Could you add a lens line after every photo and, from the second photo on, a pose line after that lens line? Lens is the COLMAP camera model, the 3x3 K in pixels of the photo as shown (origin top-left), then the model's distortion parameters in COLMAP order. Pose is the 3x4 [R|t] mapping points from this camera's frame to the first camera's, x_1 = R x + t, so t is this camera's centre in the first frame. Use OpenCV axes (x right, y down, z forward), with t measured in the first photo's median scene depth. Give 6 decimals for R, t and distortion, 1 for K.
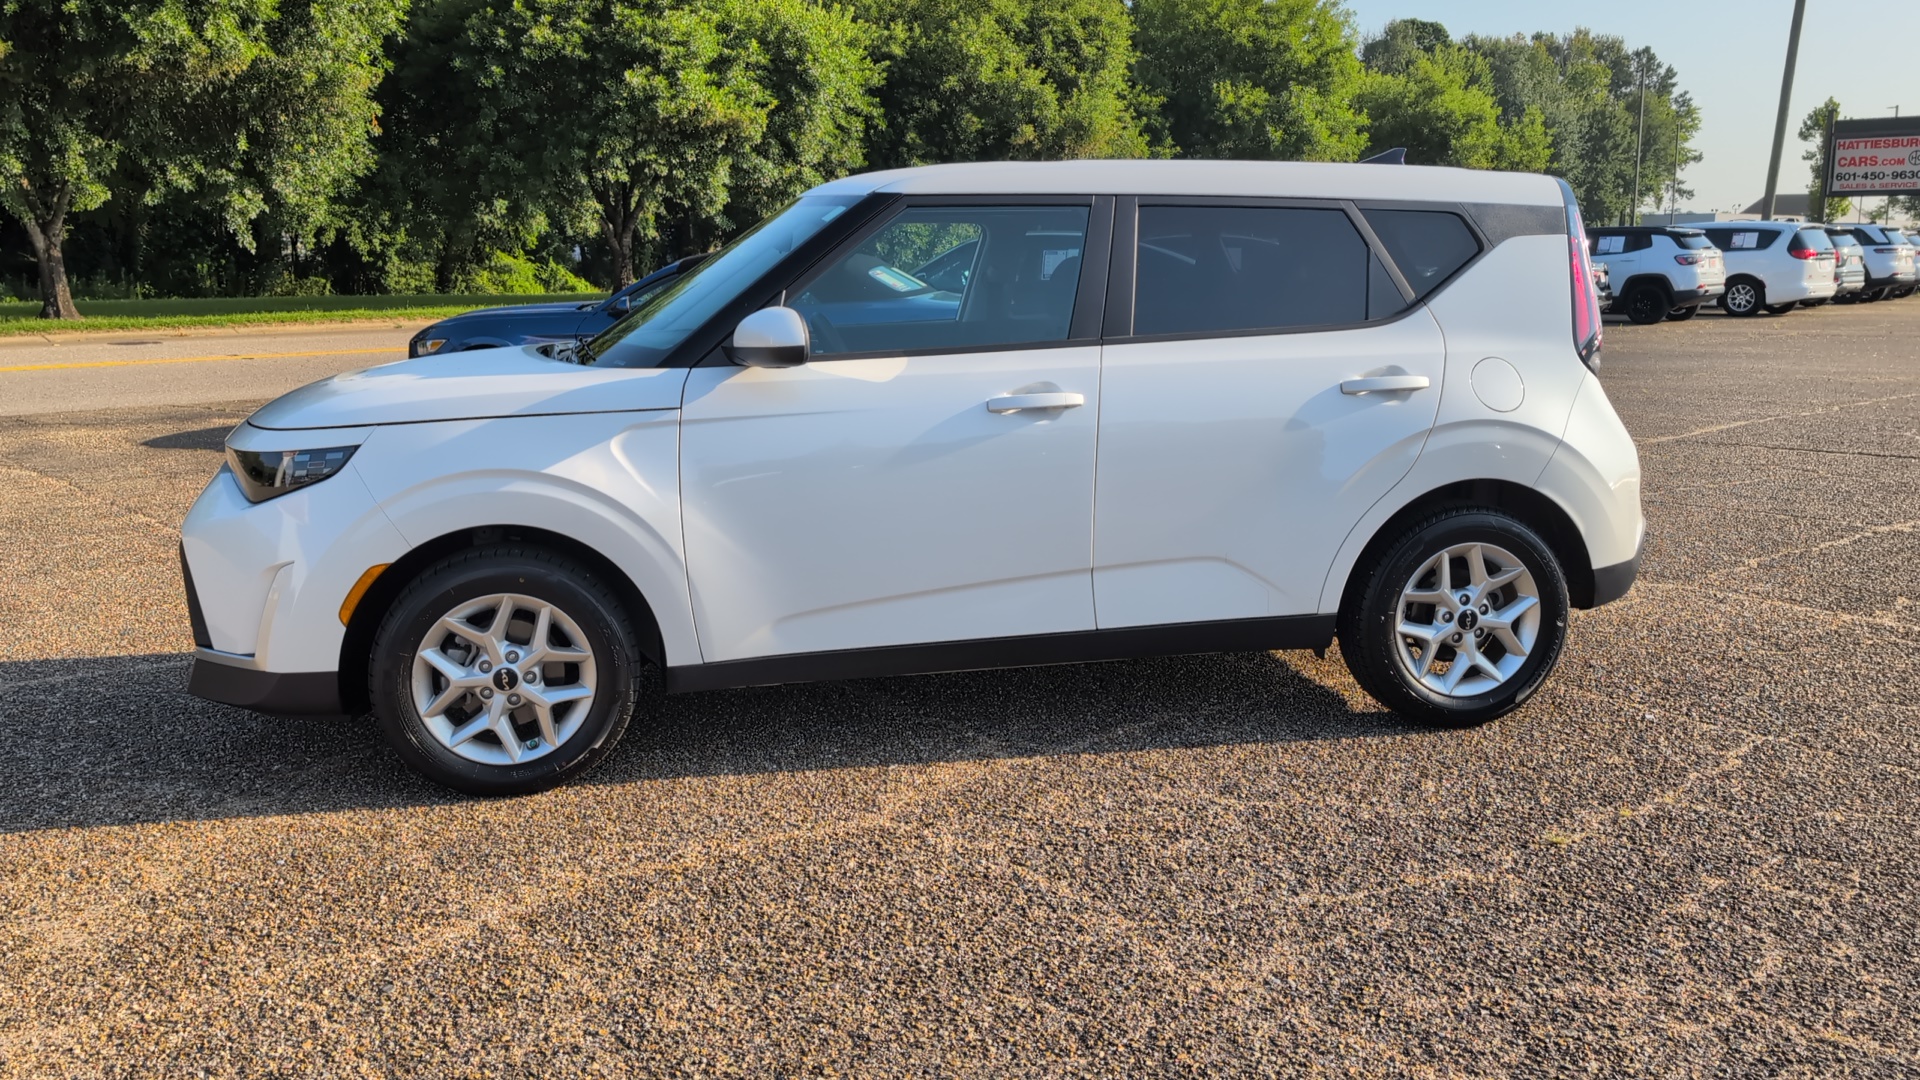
lens RADIAL K [[1599.4, 0, 964.2], [0, 1599.4, 541.8], [0, 0, 1]] dist [0.029139, -0.031630]
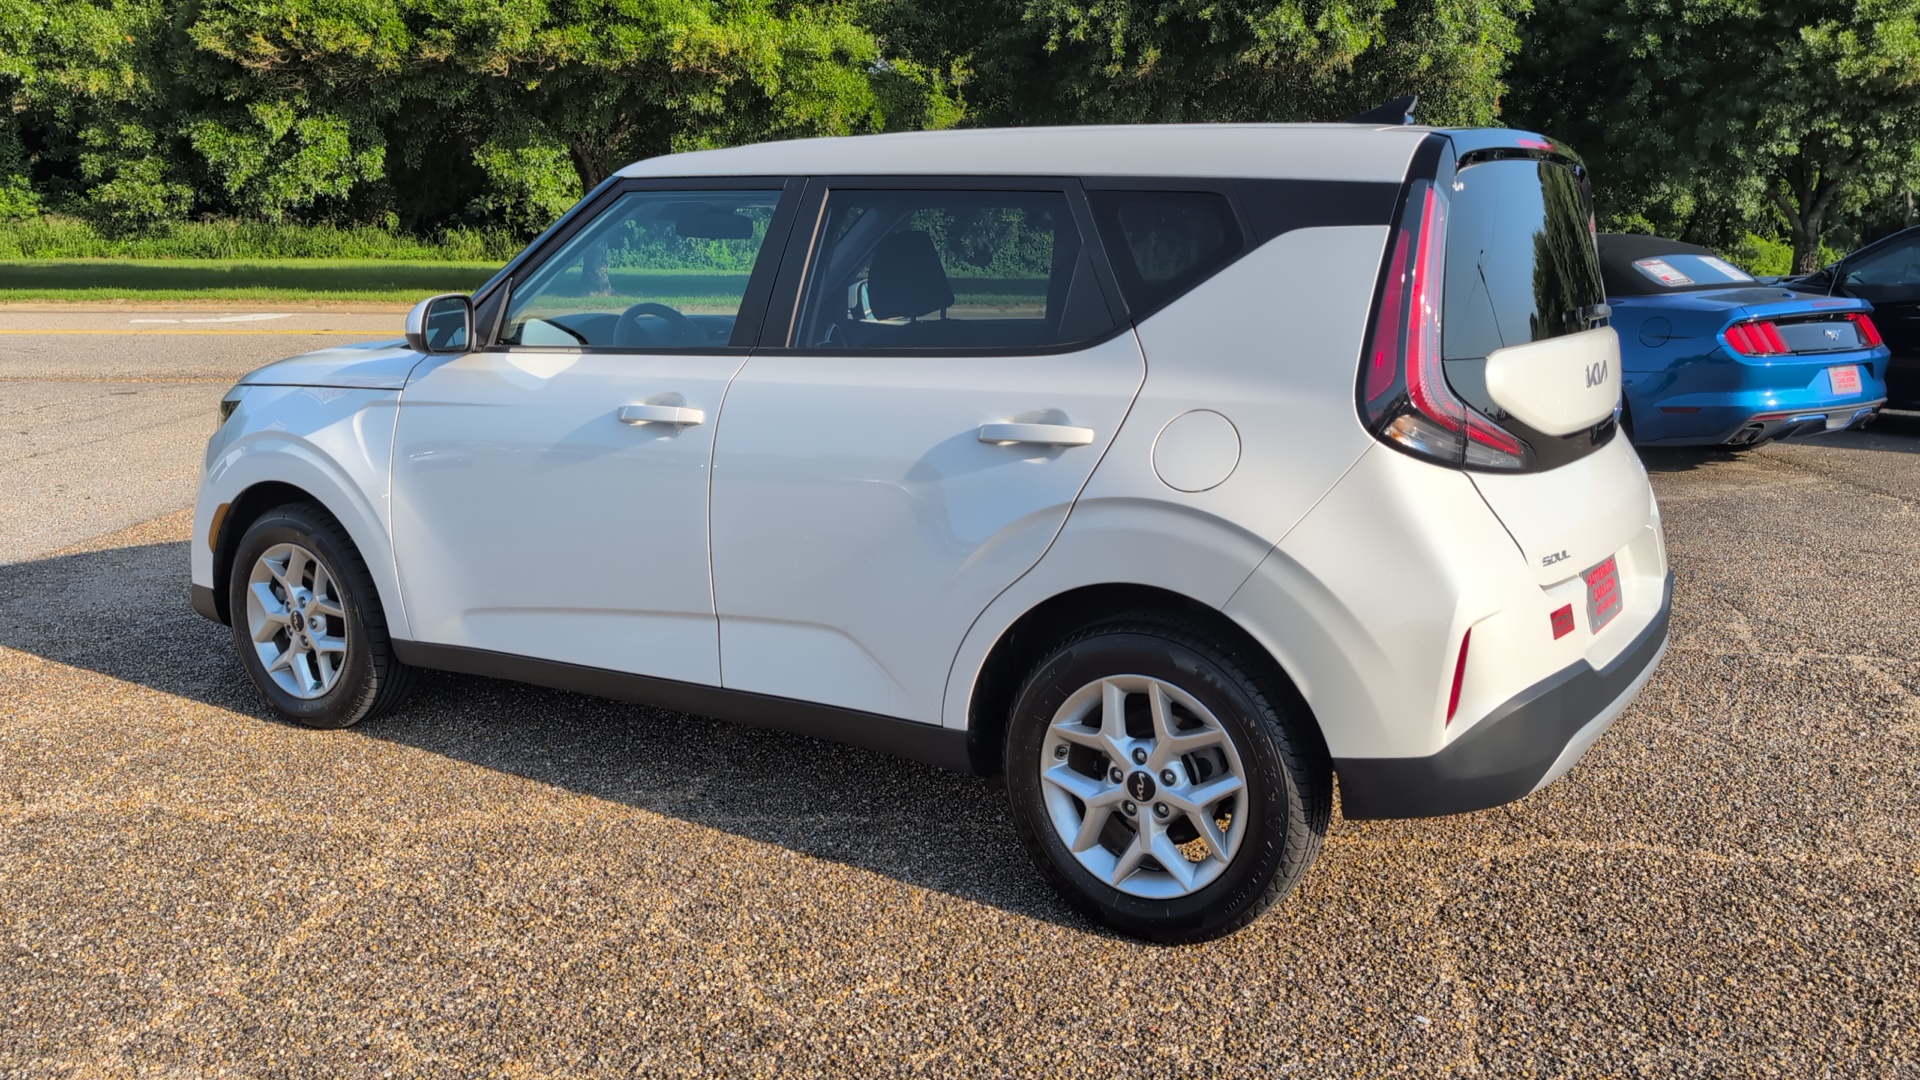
lens RADIAL K [[1599.4, 0, 958.0], [0, 1599.4, 545.1], [0, 0, 1]] dist [0.029139, -0.031630]
pose [[0.722749, 0.140435, -0.676692, 0.088587], [-0.131313, 0.989205, 0.065042, -0.011046], [0.678521, 0.041849, 0.733388, 0.054723]]
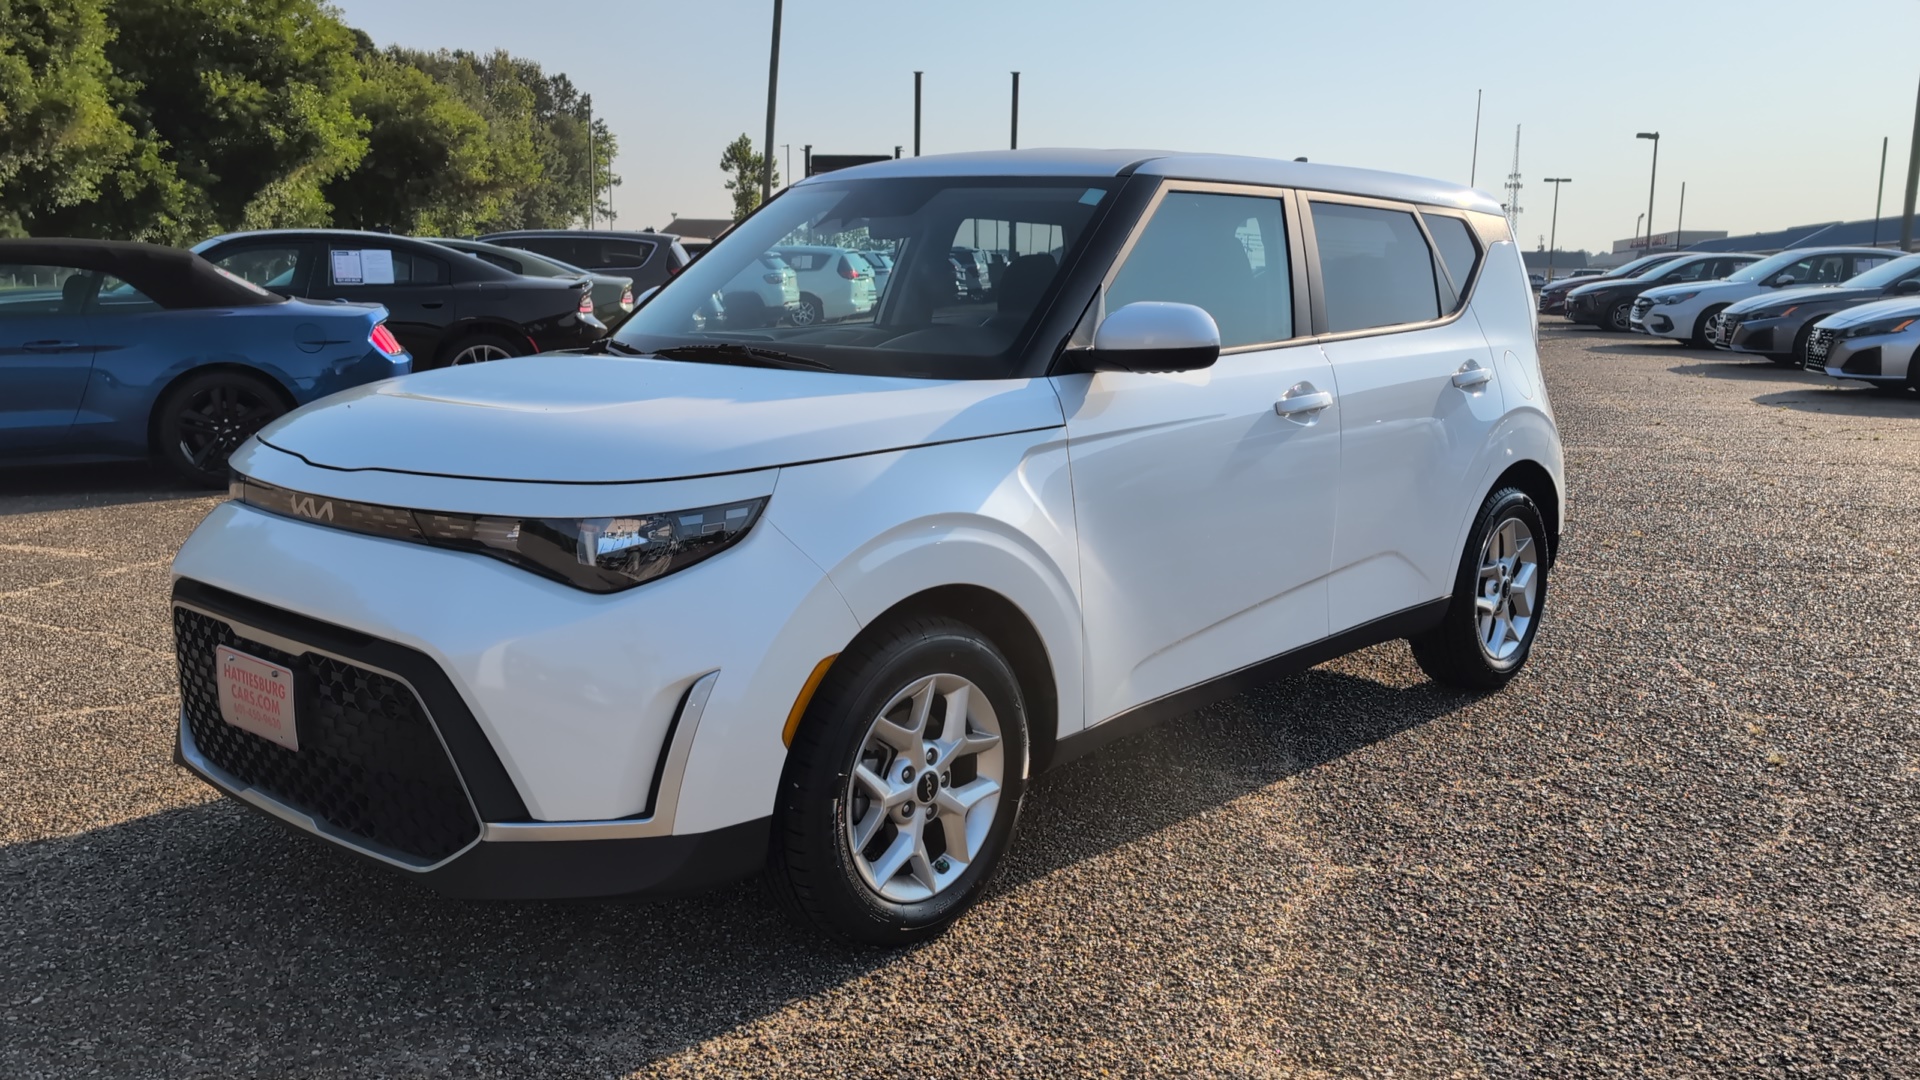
lens RADIAL K [[1599.4, 0, 963.0], [0, 1599.4, 532.4], [0, 0, 1]] dist [0.029139, -0.031630]
pose [[0.802447, -0.083225, 0.590890, -0.079690], [0.091365, 0.995686, 0.016163, -0.005188], [-0.589687, 0.041017, 0.806590, 0.040830]]
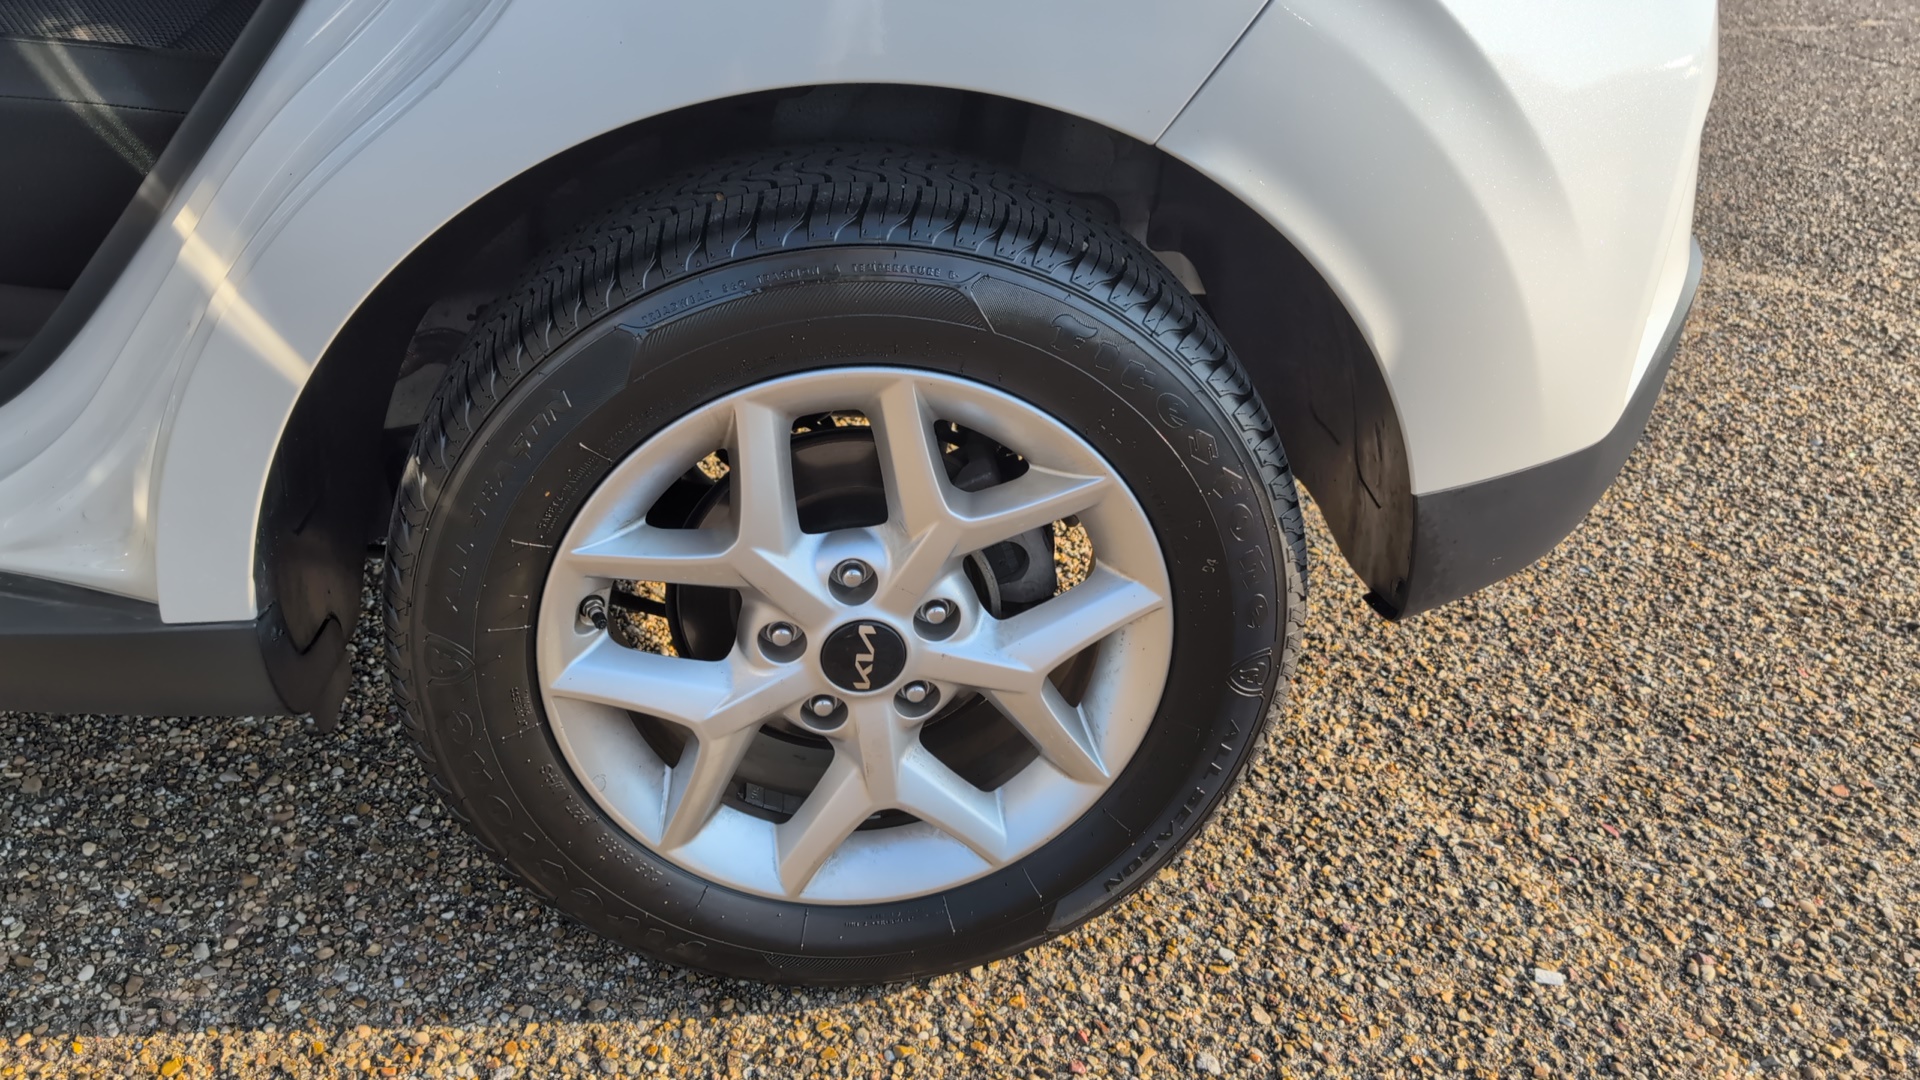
lens RADIAL K [[1599.4, 0, 953.2], [0, 1599.4, 538.0], [0, 0, 1]] dist [0.029139, -0.031630]
pose [[0.994425, 0.096245, -0.043072, 0.042133], [-0.075960, 0.937194, 0.340437, -0.006786], [0.073132, -0.335268, 0.939280, 0.096740]]
